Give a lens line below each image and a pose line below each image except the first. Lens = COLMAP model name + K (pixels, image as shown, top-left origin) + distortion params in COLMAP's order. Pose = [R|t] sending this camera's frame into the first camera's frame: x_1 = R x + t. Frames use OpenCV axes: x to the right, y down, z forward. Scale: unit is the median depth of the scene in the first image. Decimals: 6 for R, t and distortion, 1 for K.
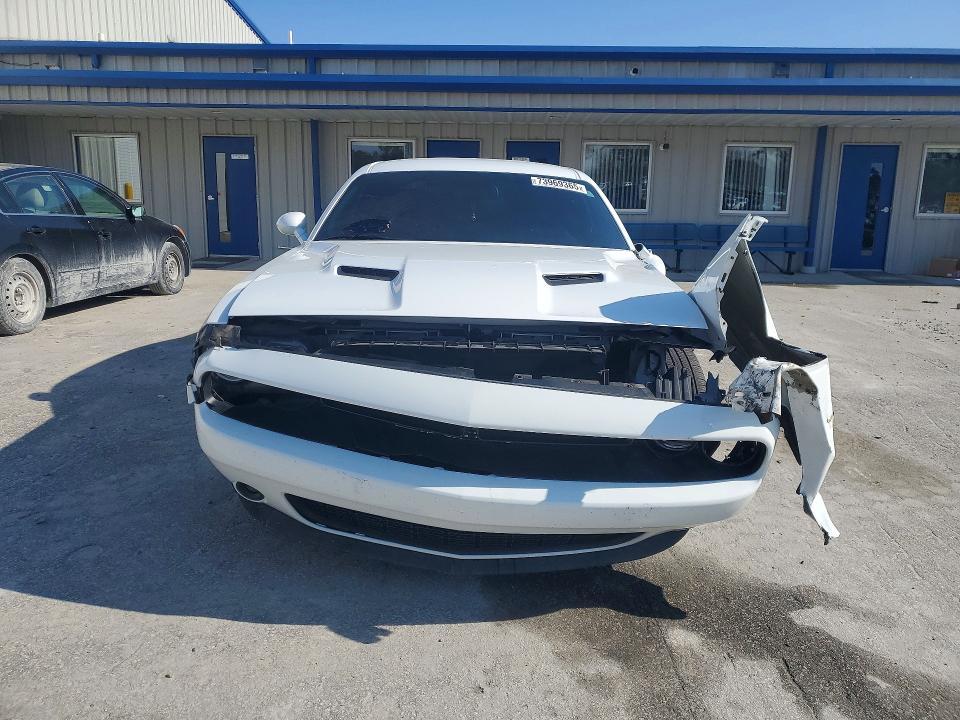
lens RADIAL K [[755.5, 0, 479.5], [0, 755.5, 359.2], [0, 0, 1]] dist [-0.007649, 0.005356]
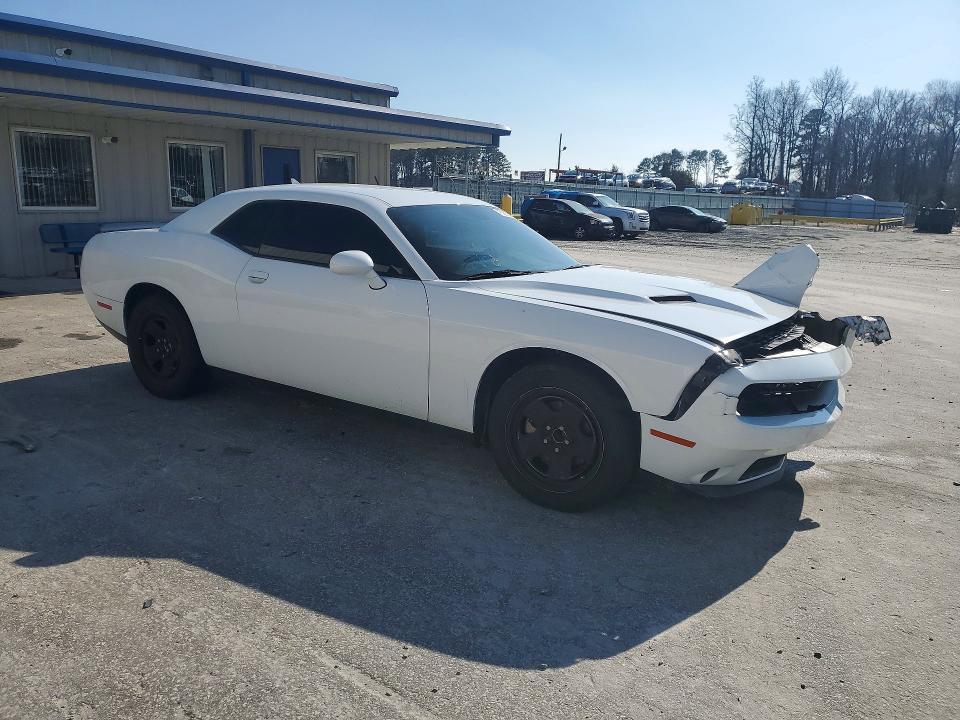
lens RADIAL K [[755.5, 0, 479.3], [0, 755.5, 361.2], [0, 0, 1]] dist [-0.007649, 0.005356]
pose [[0.547425, -0.180453, 0.817168, -0.323231], [0.155641, 0.981392, 0.112453, -0.047427], [-0.822254, 0.065625, 0.565324, 0.118687]]
